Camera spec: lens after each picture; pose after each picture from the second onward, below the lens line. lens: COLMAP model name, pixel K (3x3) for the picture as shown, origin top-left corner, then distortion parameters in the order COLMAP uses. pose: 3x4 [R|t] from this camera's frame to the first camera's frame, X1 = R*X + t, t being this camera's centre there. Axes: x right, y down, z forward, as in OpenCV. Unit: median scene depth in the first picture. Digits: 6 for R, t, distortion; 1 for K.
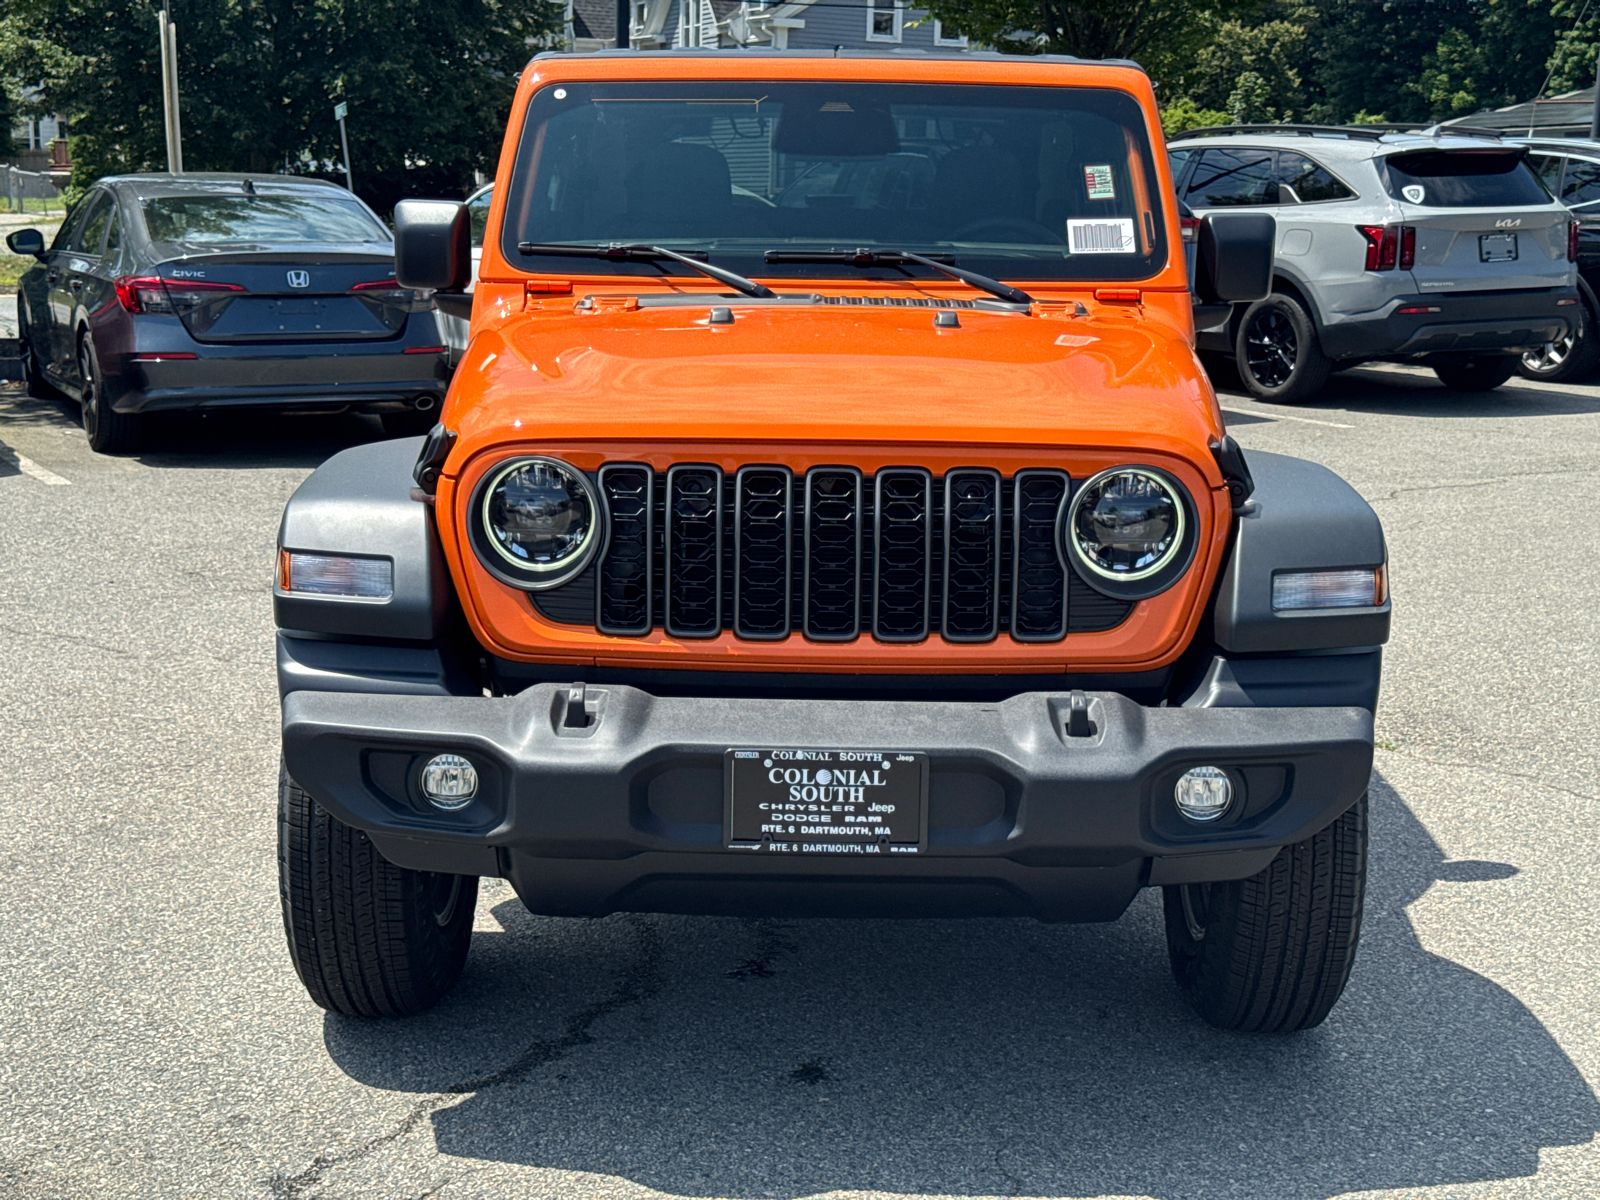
lens RADIAL K [[2352.8, 0, 795.0], [0, 2352.8, 594.8], [0, 0, 1]] dist [0.068764, 0.000000]
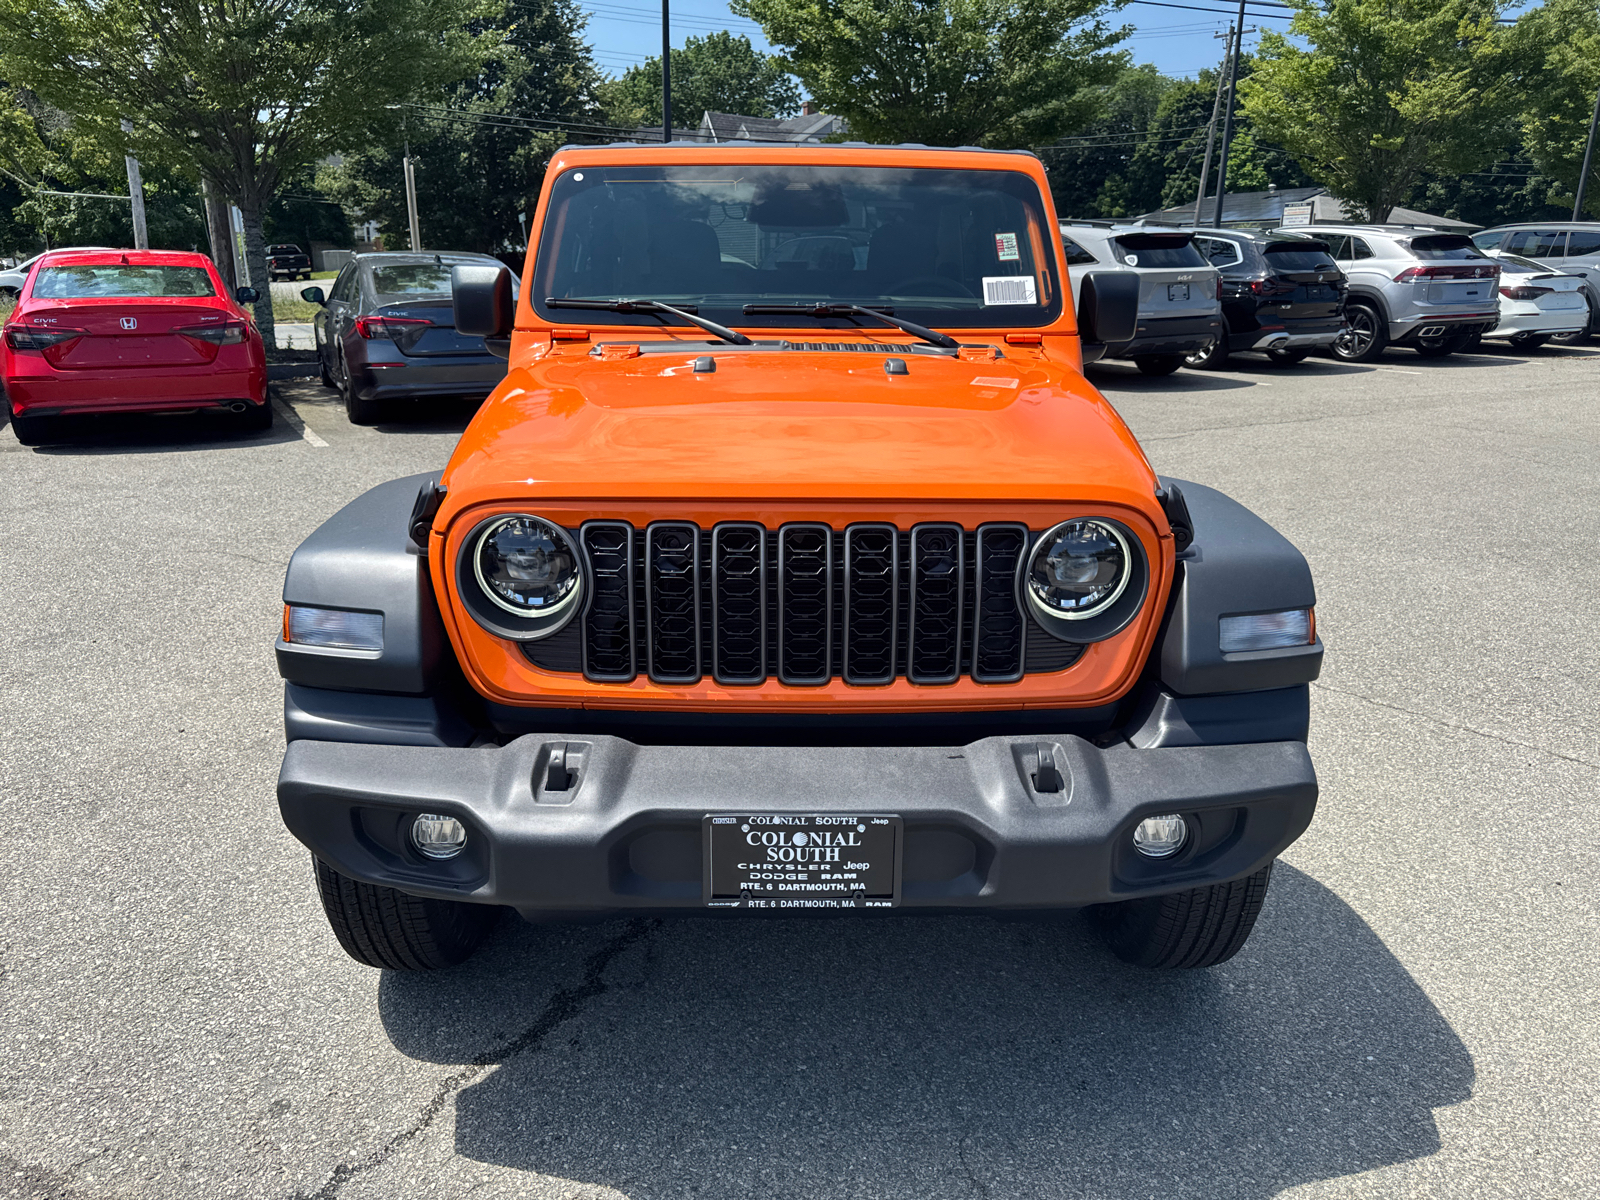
lens RADIAL K [[1179.0, 0, 812.5], [0, 1179.0, 600.2], [0, 0, 1]] dist [0.021728, -0.031864]
pose [[0.999416, -0.014324, 0.031028, 0.002902], [0.010832, 0.993881, 0.109922, -0.075175], [-0.032413, -0.109522, 0.993456, 0.461839]]
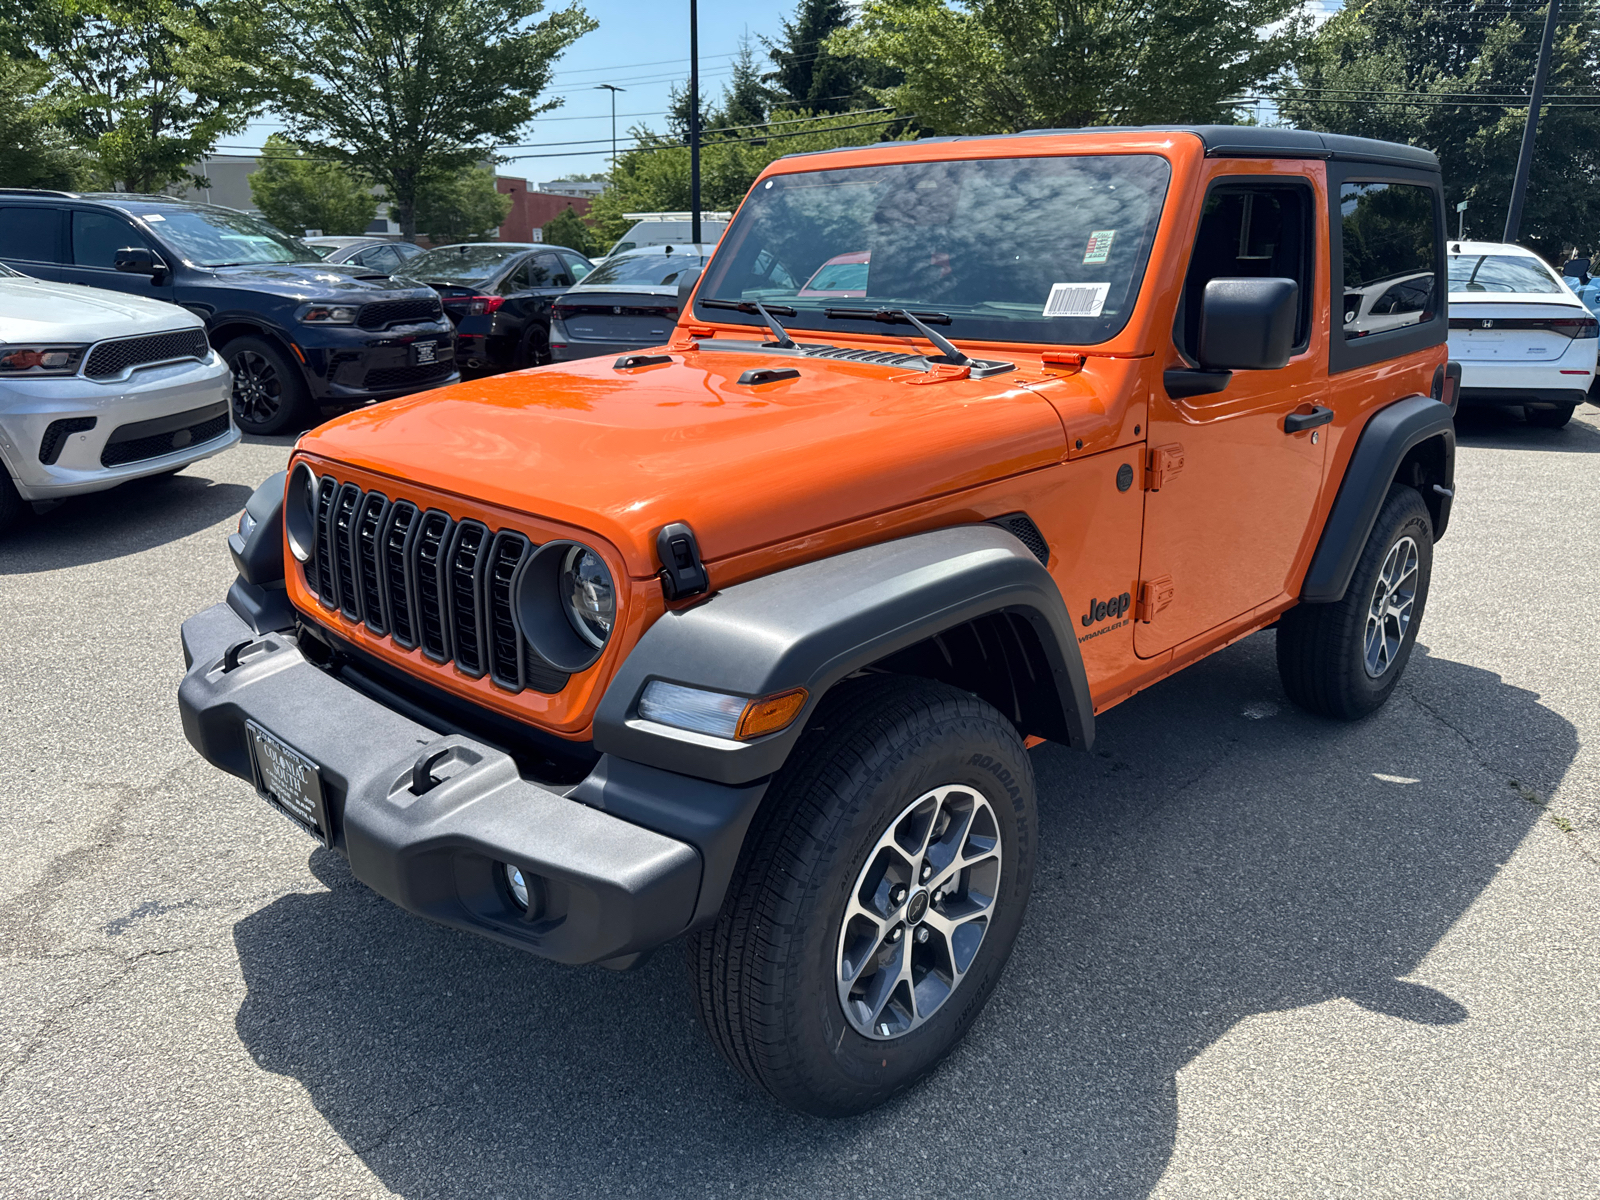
lens RADIAL K [[1179.0, 0, 817.2], [0, 1179.0, 615.1], [0, 0, 1]] dist [0.021728, -0.031864]
pose [[0.736649, 0.194321, -0.647756, 0.537213], [-0.112090, 0.979664, 0.166419, -0.115597], [0.666922, -0.049985, 0.743449, 0.679280]]
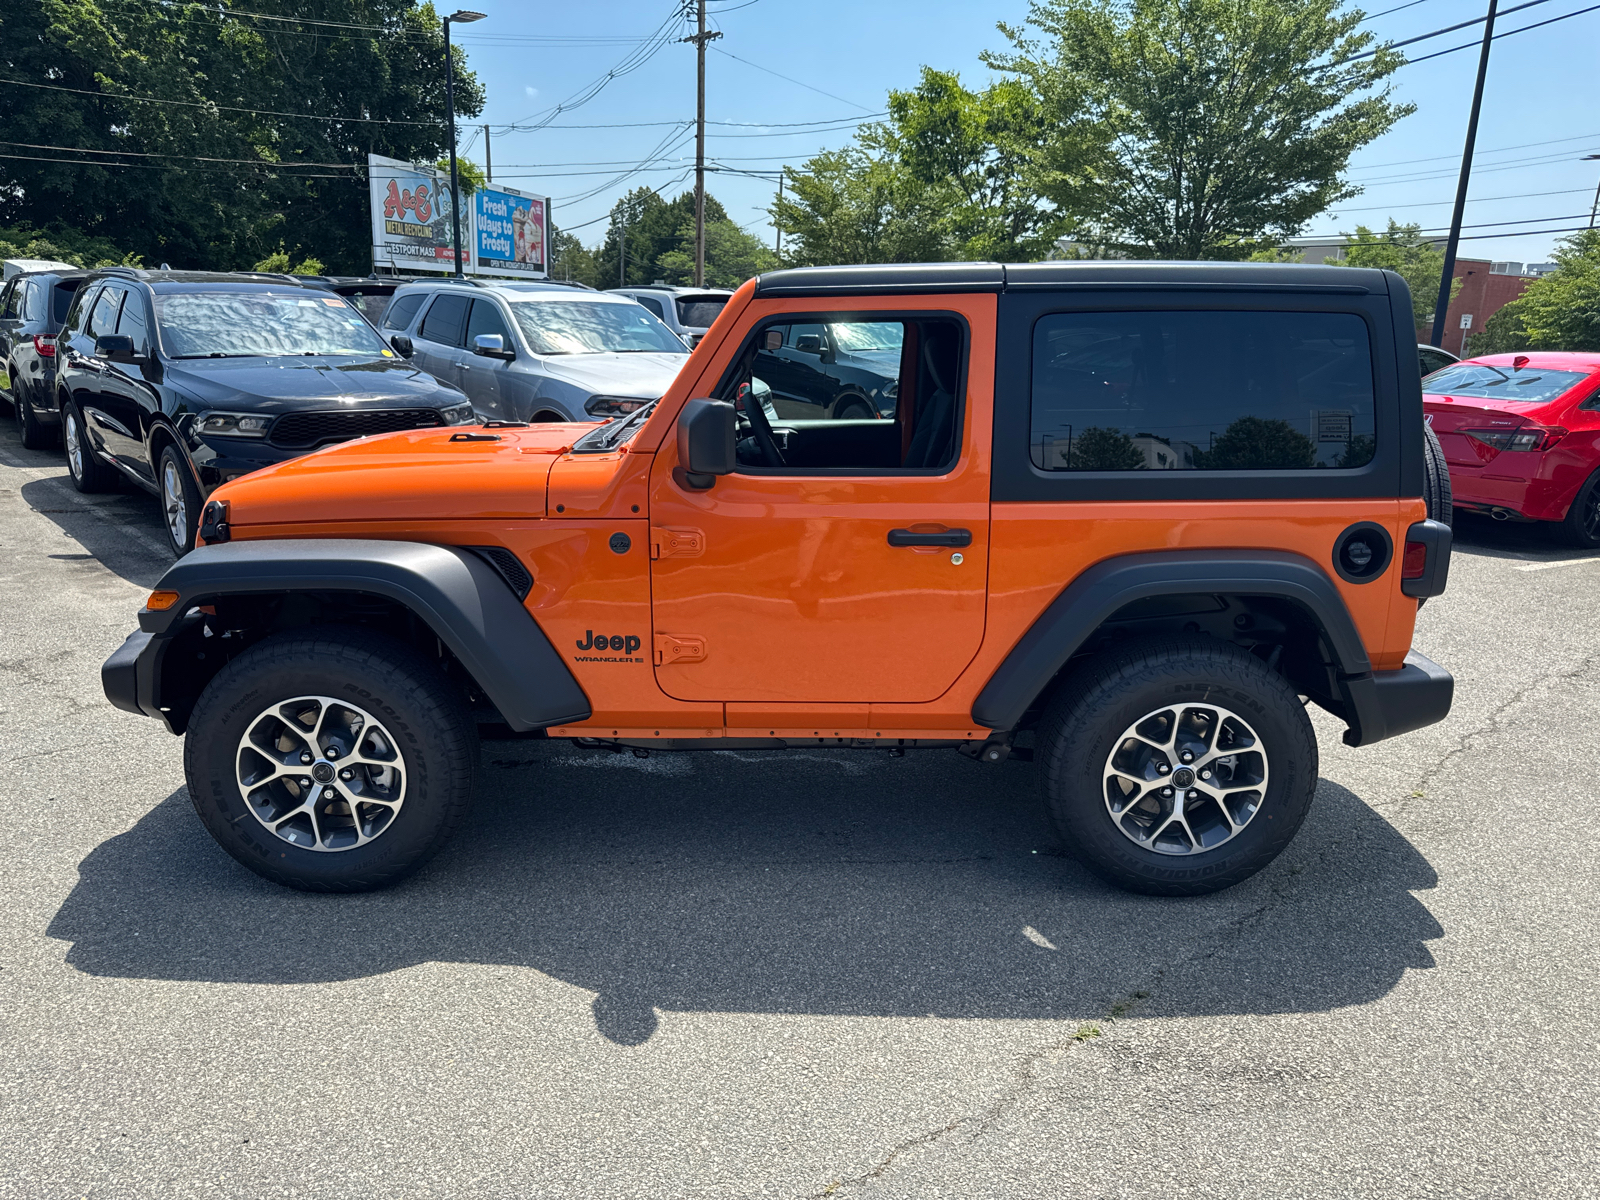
lens RADIAL K [[1179.0, 0, 800.7], [0, 1179.0, 607.5], [0, 0, 1]] dist [0.021728, -0.031864]
pose [[0.026253, 0.235946, -0.971411, 1.053751], [-0.197382, 0.953839, 0.226344, -0.272083], [0.979975, 0.185797, 0.071612, 1.365585]]
